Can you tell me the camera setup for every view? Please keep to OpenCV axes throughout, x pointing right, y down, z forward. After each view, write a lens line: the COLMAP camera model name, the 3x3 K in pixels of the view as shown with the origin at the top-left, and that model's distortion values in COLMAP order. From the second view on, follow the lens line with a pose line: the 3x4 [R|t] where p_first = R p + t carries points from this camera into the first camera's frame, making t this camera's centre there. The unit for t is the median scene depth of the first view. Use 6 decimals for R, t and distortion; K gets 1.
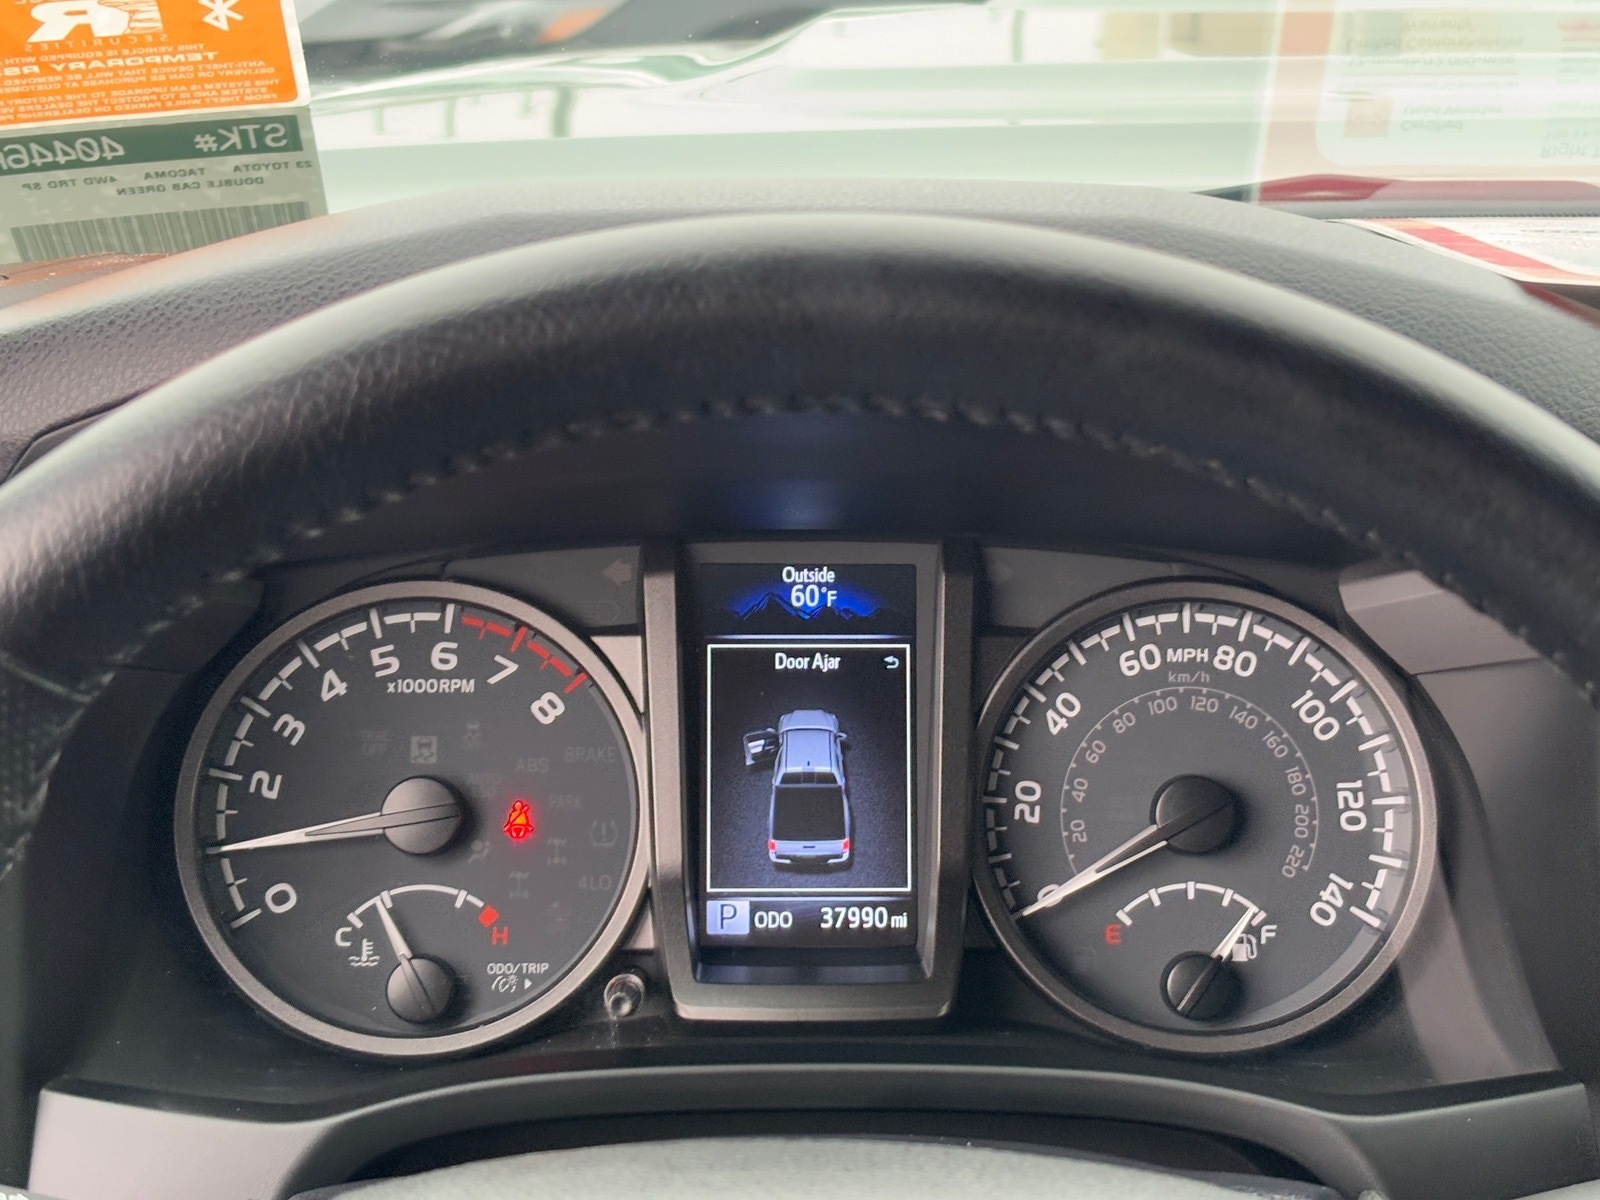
lens RADIAL K [[2859.2, 0, 816.3], [0, 2859.2, 587.3], [0, 0, 1]] dist [0.181154, 0.000000]
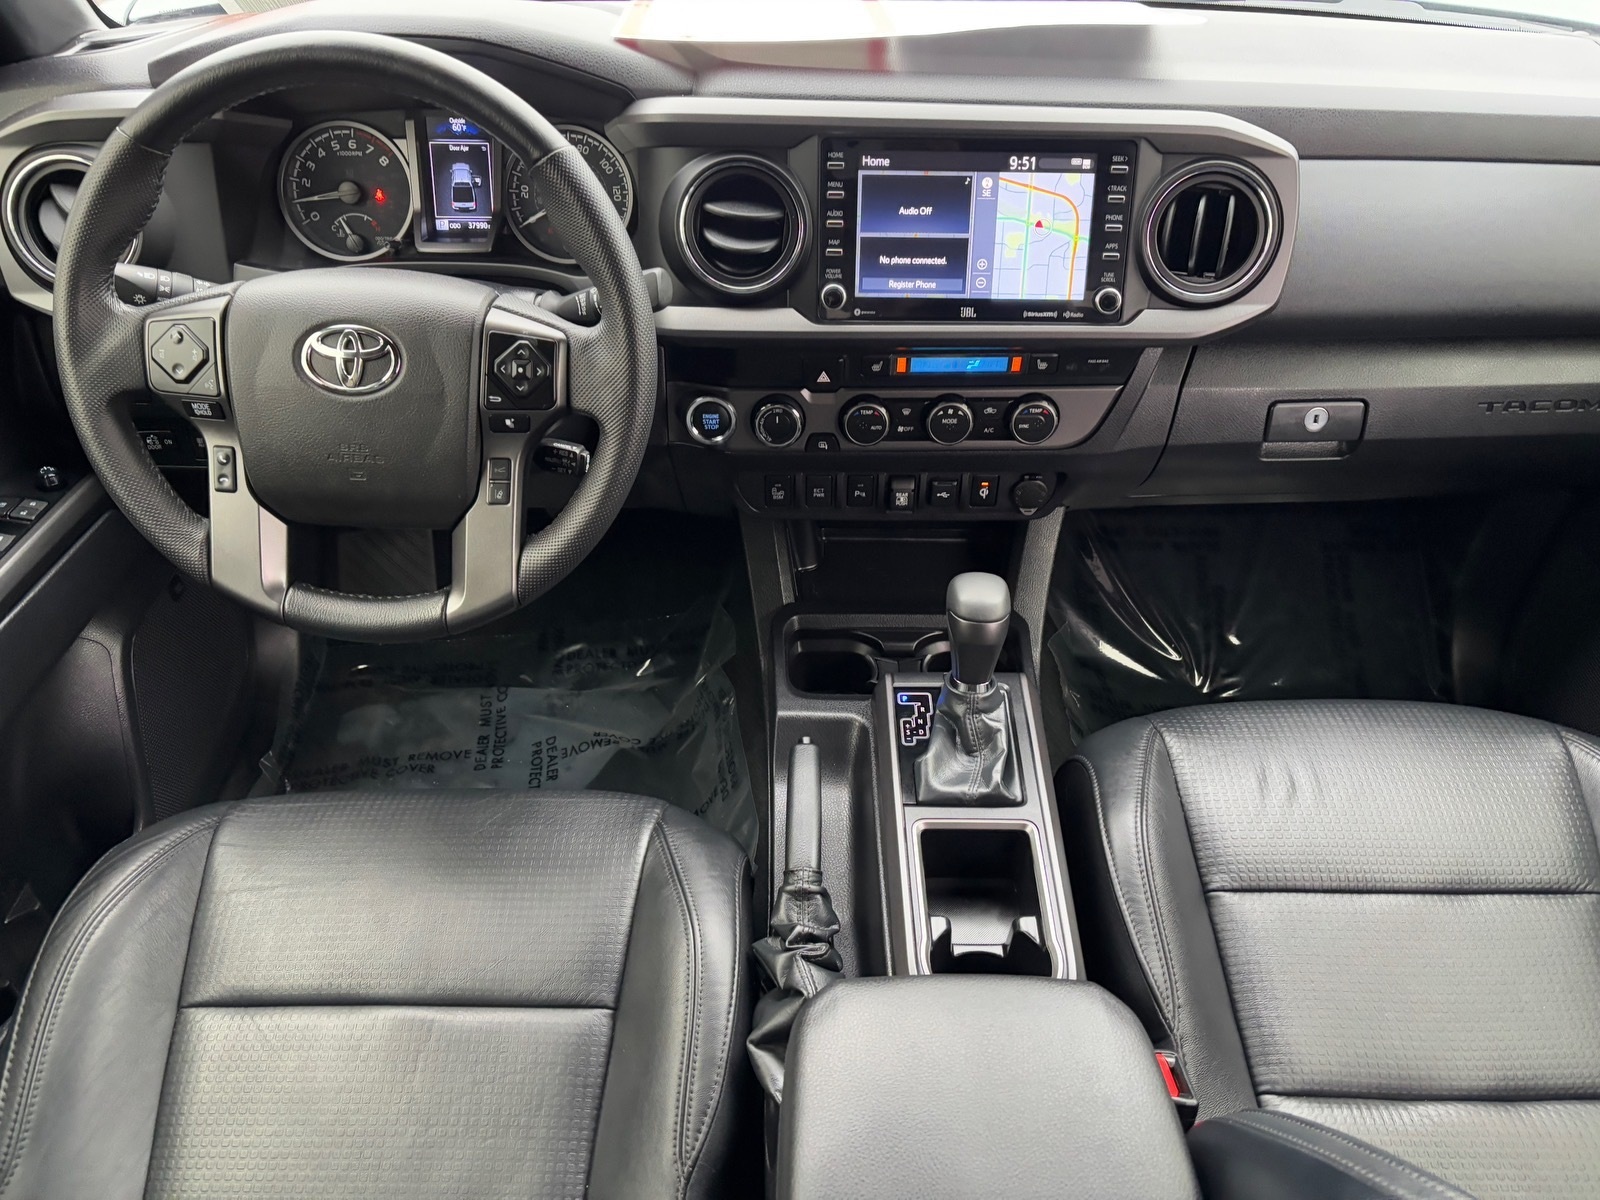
lens RADIAL K [[1216.5, 0, 807.7], [0, 1216.5, 608.2], [0, 0, 1]] dist [0.029743, -0.034712]
pose [[0.999691, 0.018100, -0.017058, 0.455465], [-0.010345, 0.926318, 0.376601, -0.019162], [0.022617, -0.376308, 0.926219, -0.567024]]
